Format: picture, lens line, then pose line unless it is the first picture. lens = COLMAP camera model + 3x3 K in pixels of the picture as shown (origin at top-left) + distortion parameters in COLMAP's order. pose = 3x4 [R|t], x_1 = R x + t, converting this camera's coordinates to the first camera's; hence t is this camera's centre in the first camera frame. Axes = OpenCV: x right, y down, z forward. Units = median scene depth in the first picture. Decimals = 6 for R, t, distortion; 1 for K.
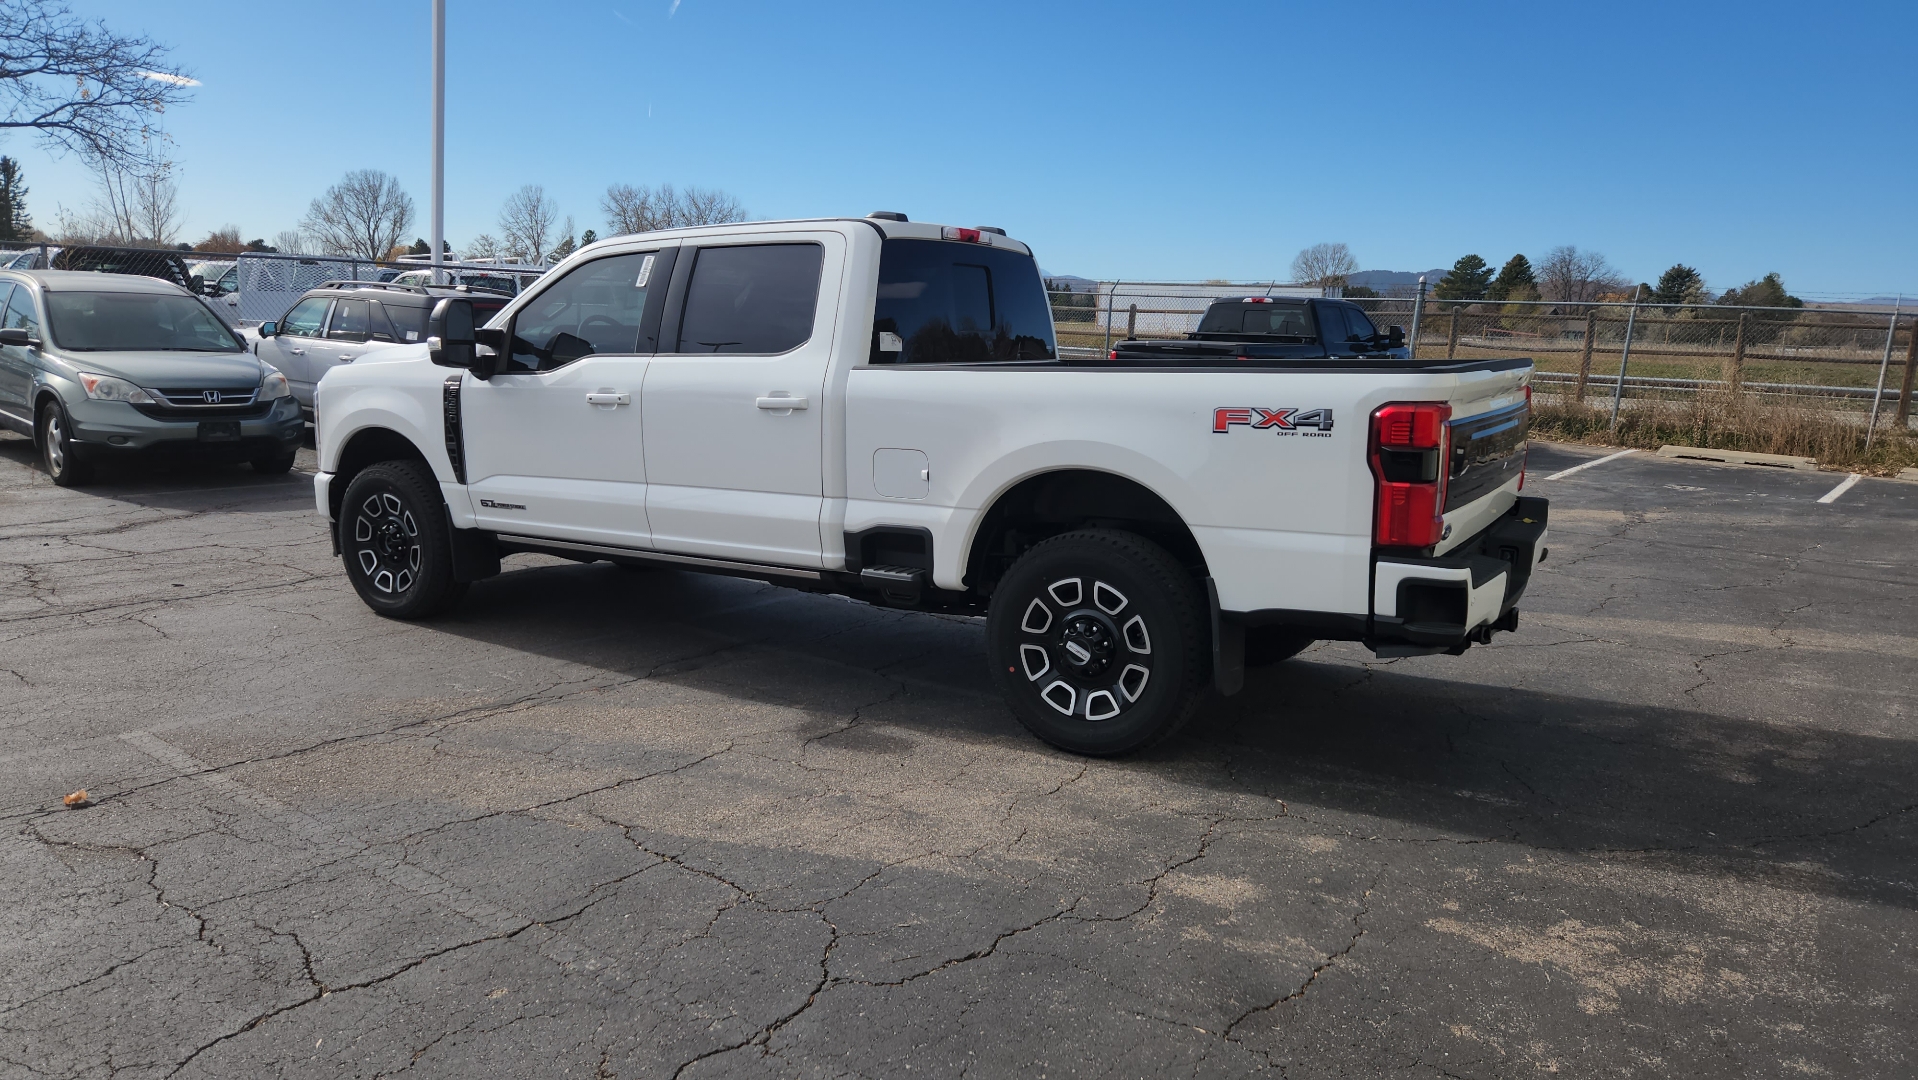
lens RADIAL K [[1273.1, 0, 937.8], [0, 1273.1, 533.9], [0, 0, 1]] dist [0.073986, -0.057266]
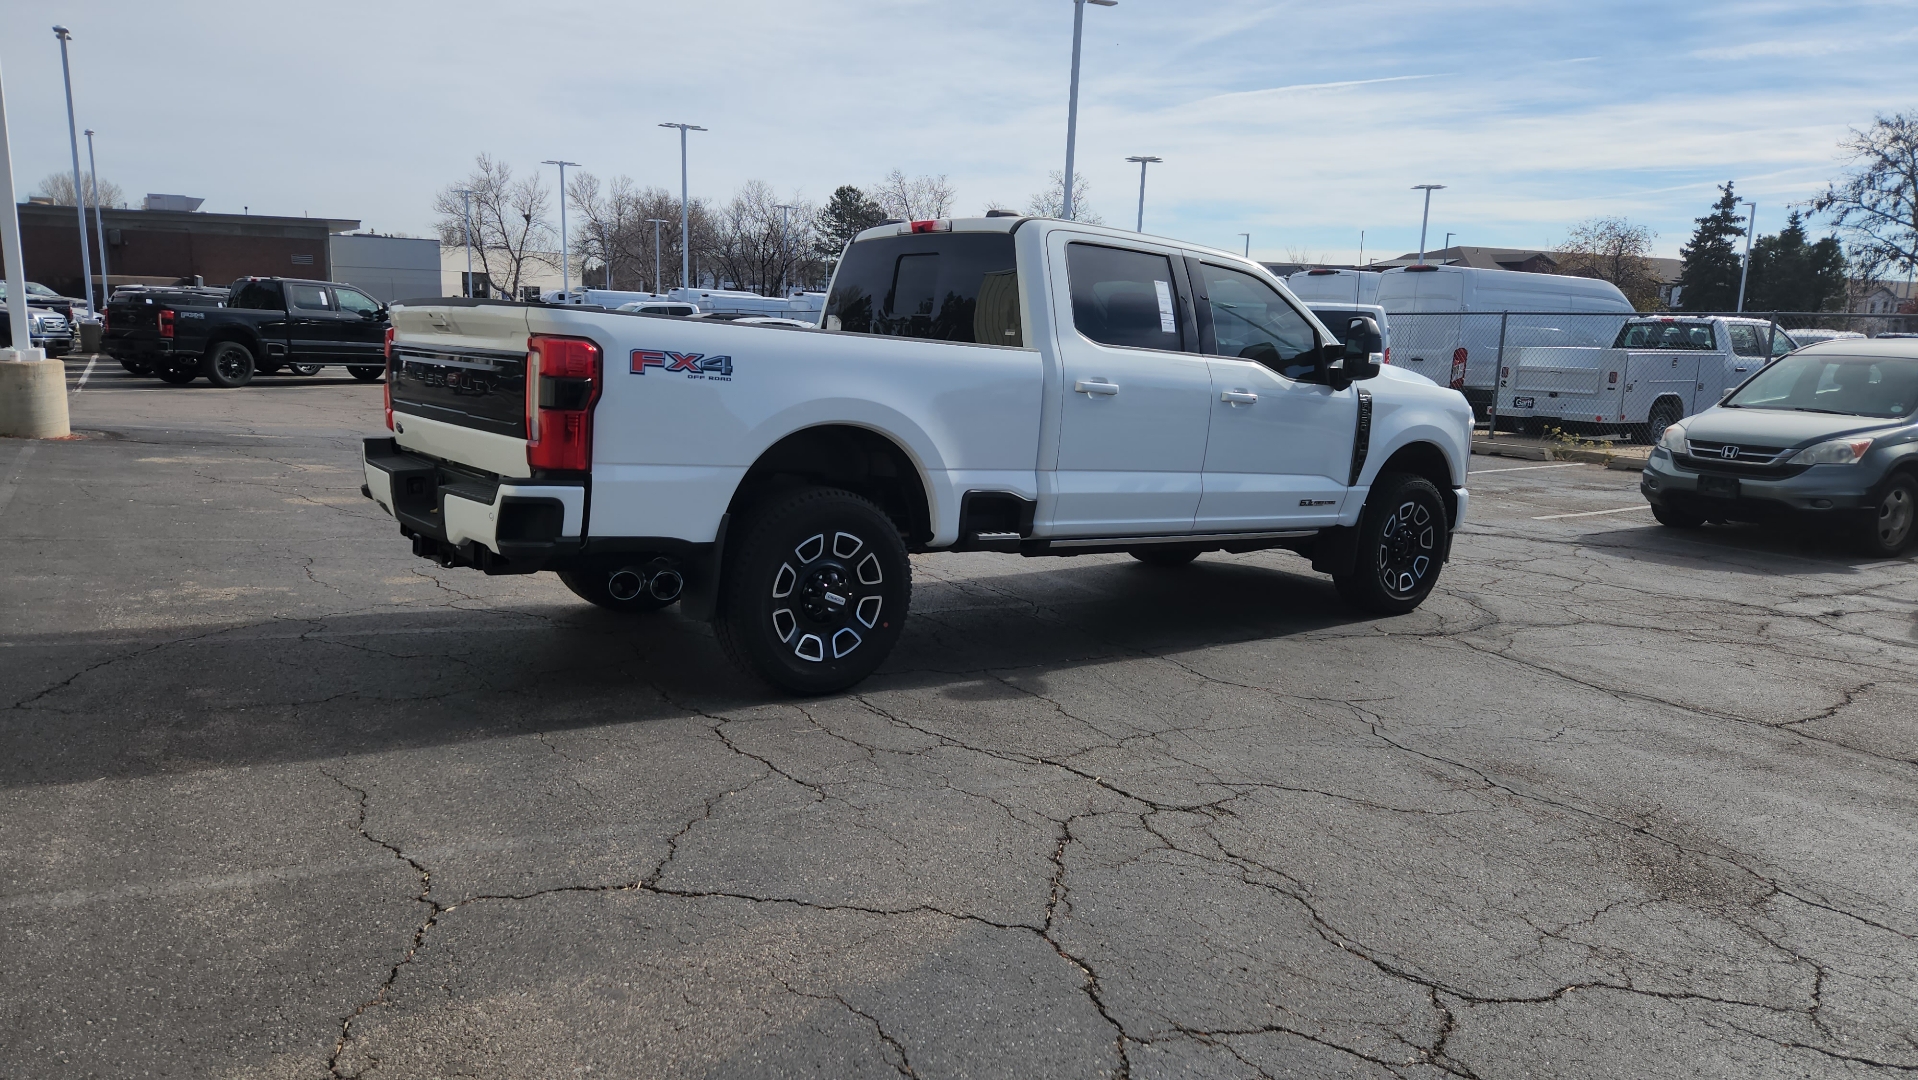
lens RADIAL K [[1277.4, 0, 933.5], [0, 1277.4, 545.0], [0, 0, 1]] dist [0.075988, -0.059043]
pose [[-0.344271, 0.105795, -0.932891, 1.186146], [-0.205331, 0.961093, 0.184768, -0.198262], [0.916142, 0.255162, -0.309154, 1.579834]]
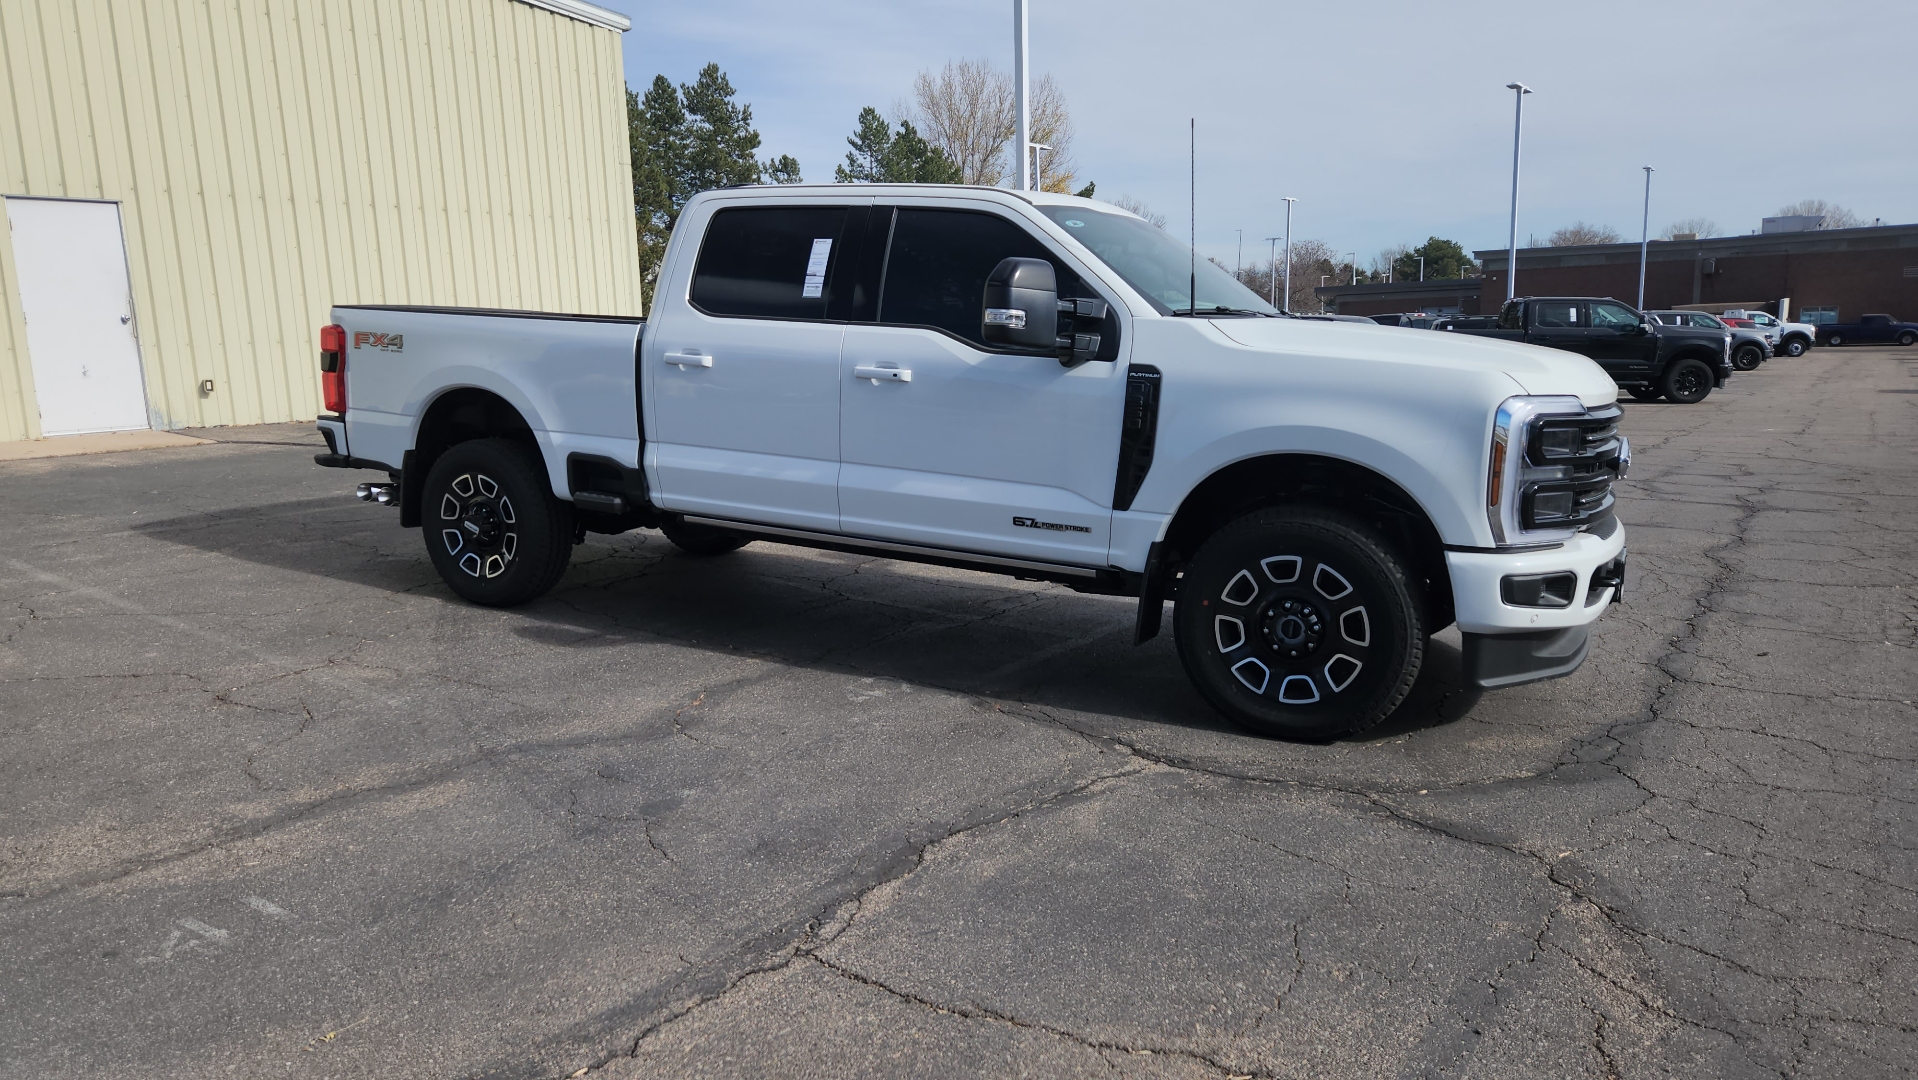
lens RADIAL K [[1277.4, 0, 922.2], [0, 1277.4, 551.5], [0, 0, 1]] dist [0.075988, -0.059043]
pose [[-0.998386, -0.022628, -0.052086, -0.063671], [-0.038425, 0.944517, 0.326208, -0.359944], [0.041815, 0.327683, -0.943862, 2.410001]]
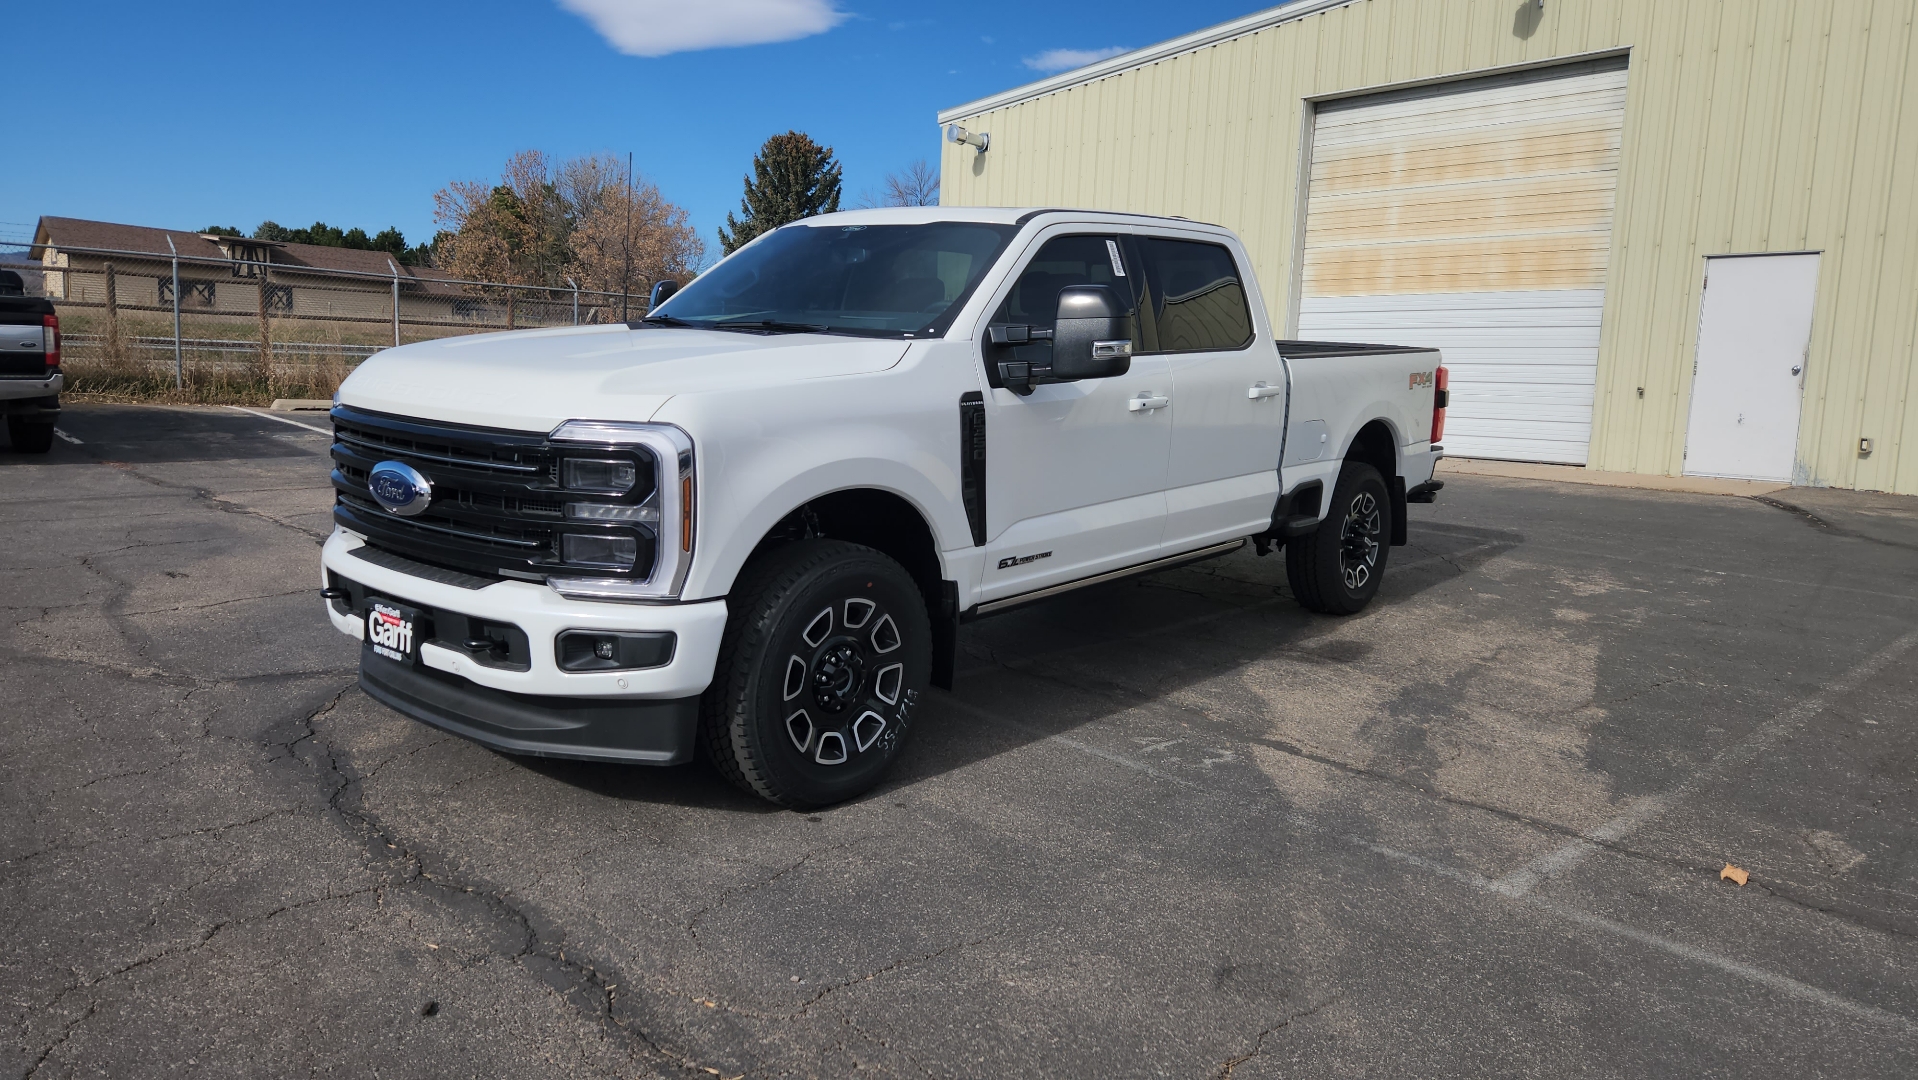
lens RADIAL K [[1276.9, 0, 930.5], [0, 1276.9, 525.0], [0, 0, 1]] dist [0.066363, -0.035623]
pose [[0.153911, -0.164173, 0.974350, -1.286450], [0.124736, 0.981439, 0.145664, -0.189342], [-0.980180, 0.099117, 0.171532, 1.111961]]
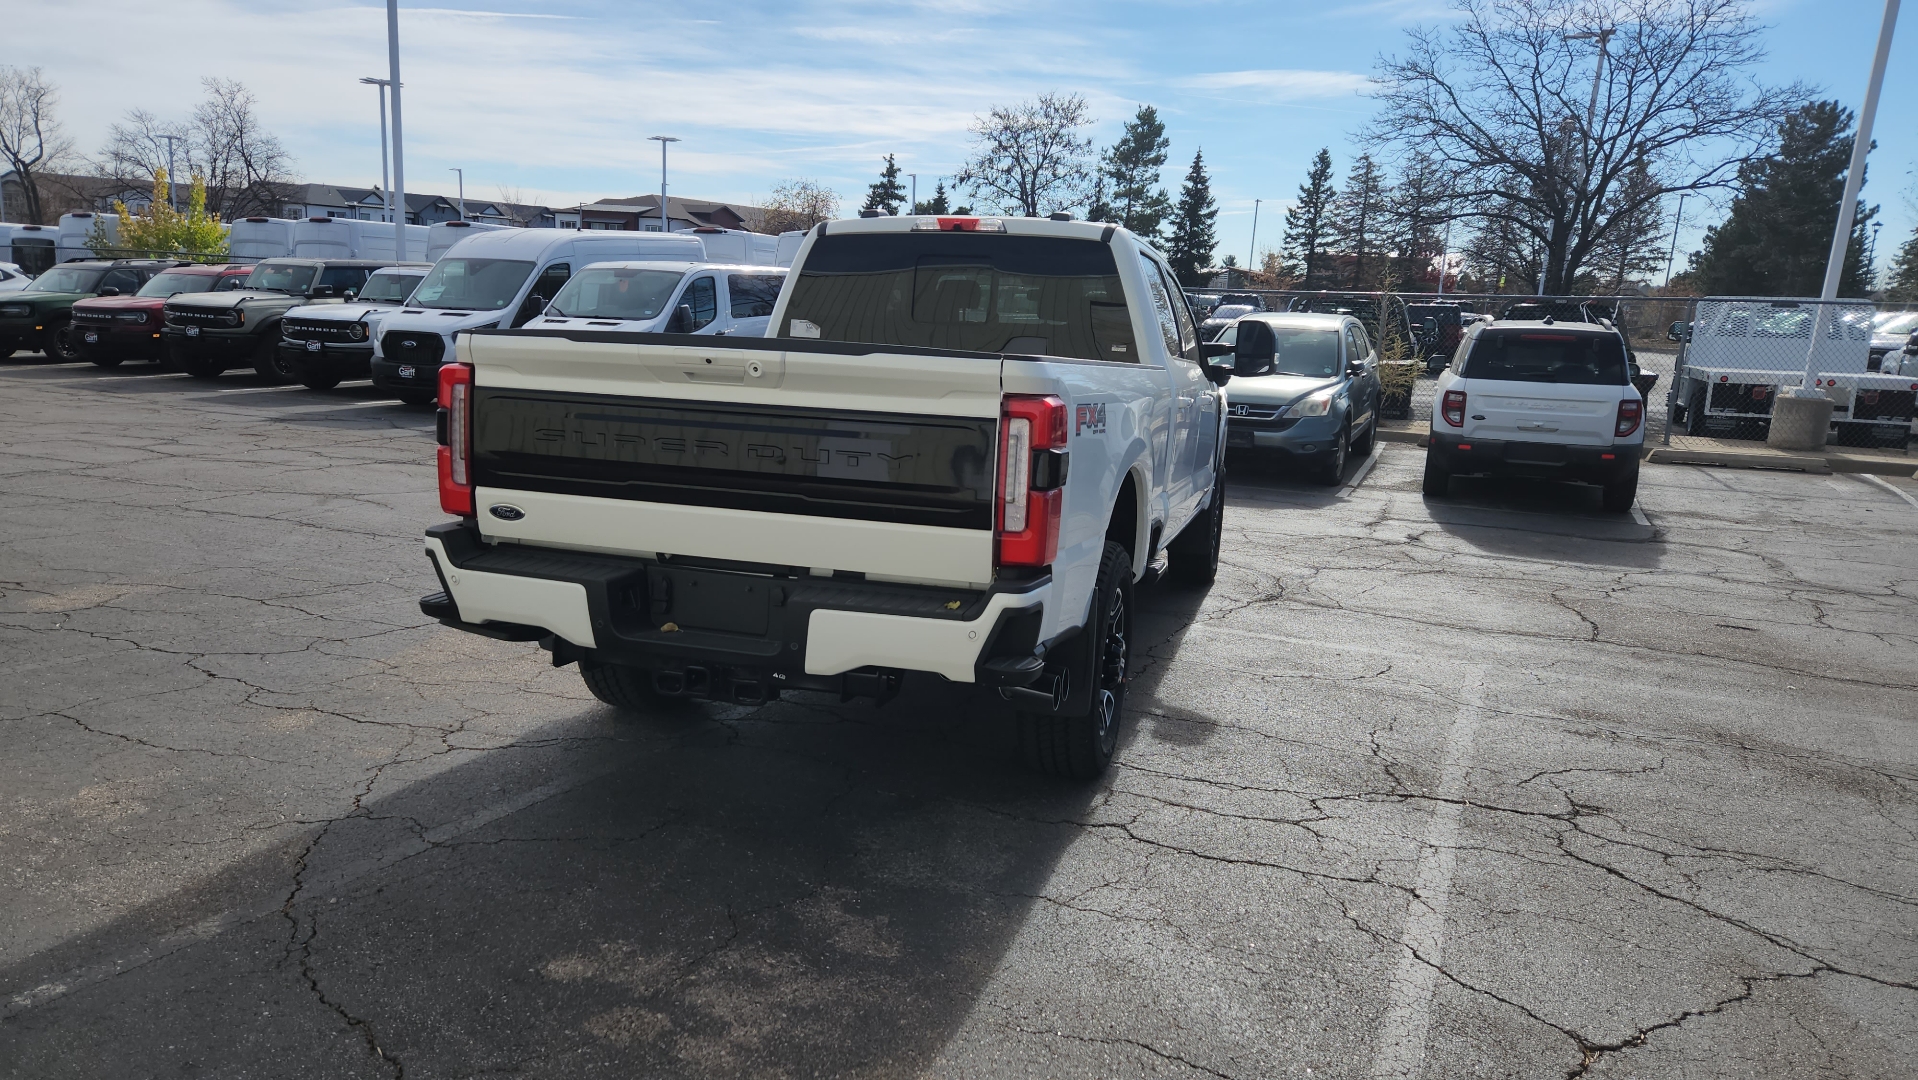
lens RADIAL K [[1273.1, 0, 928.7], [0, 1273.1, 554.9], [0, 0, 1]] dist [0.073986, -0.057266]
pose [[0.253389, 0.160825, -0.953902, 1.091007], [-0.192930, 0.974675, 0.113079, -0.107582], [0.947931, 0.155383, 0.277999, 0.839698]]
